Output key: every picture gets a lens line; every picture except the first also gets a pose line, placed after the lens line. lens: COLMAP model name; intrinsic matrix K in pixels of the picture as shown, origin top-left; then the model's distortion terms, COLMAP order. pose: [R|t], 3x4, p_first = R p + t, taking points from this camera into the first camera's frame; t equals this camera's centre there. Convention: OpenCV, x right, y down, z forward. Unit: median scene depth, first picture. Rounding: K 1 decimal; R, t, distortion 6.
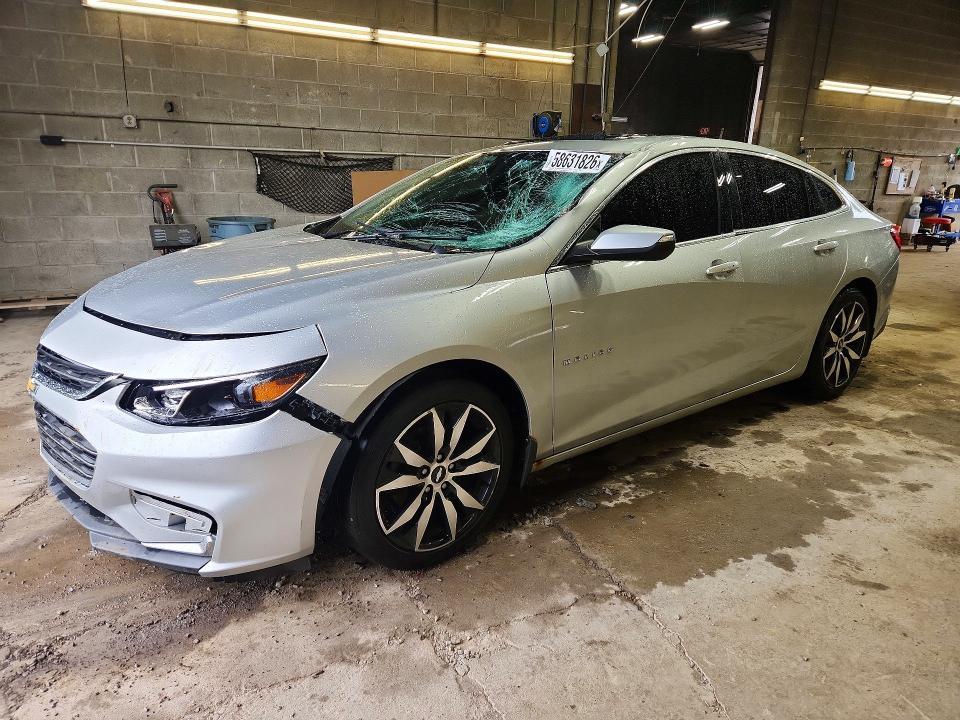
lens RADIAL K [[716.5, 0, 487.0], [0, 716.5, 360.2], [0, 0, 1]] dist [0.081412, -0.062461]
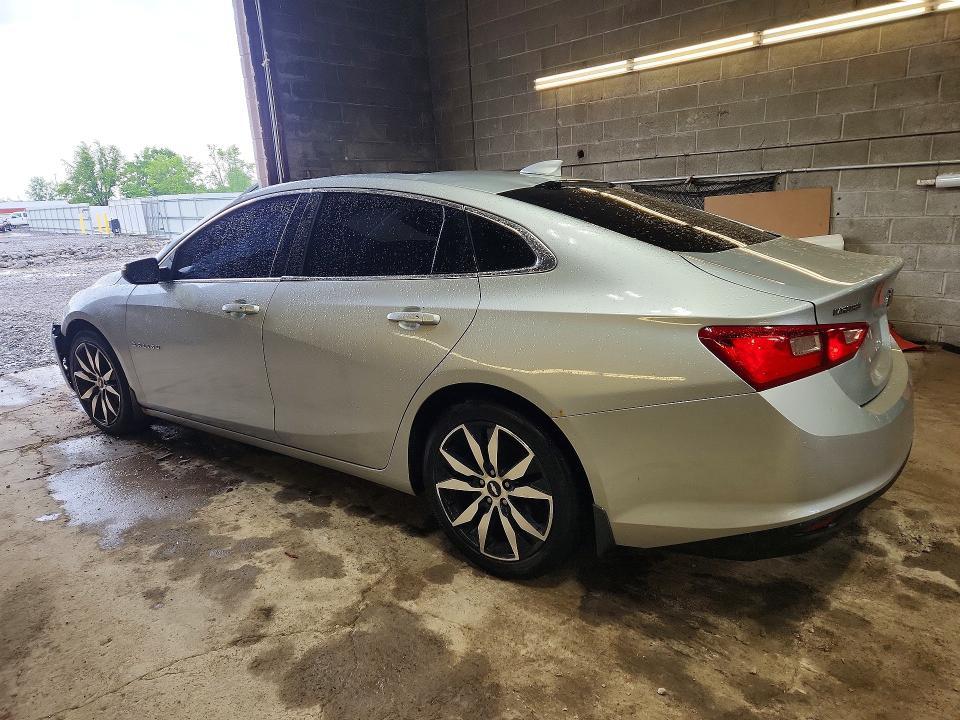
lens RADIAL K [[716.5, 0, 487.0], [0, 716.5, 360.2], [0, 0, 1]] dist [0.081412, -0.062461]
pose [[0.171780, 0.193303, -0.965984, 0.915601], [-0.206311, 0.965875, 0.156594, -0.191578], [0.963290, 0.172393, 0.205799, 0.750598]]
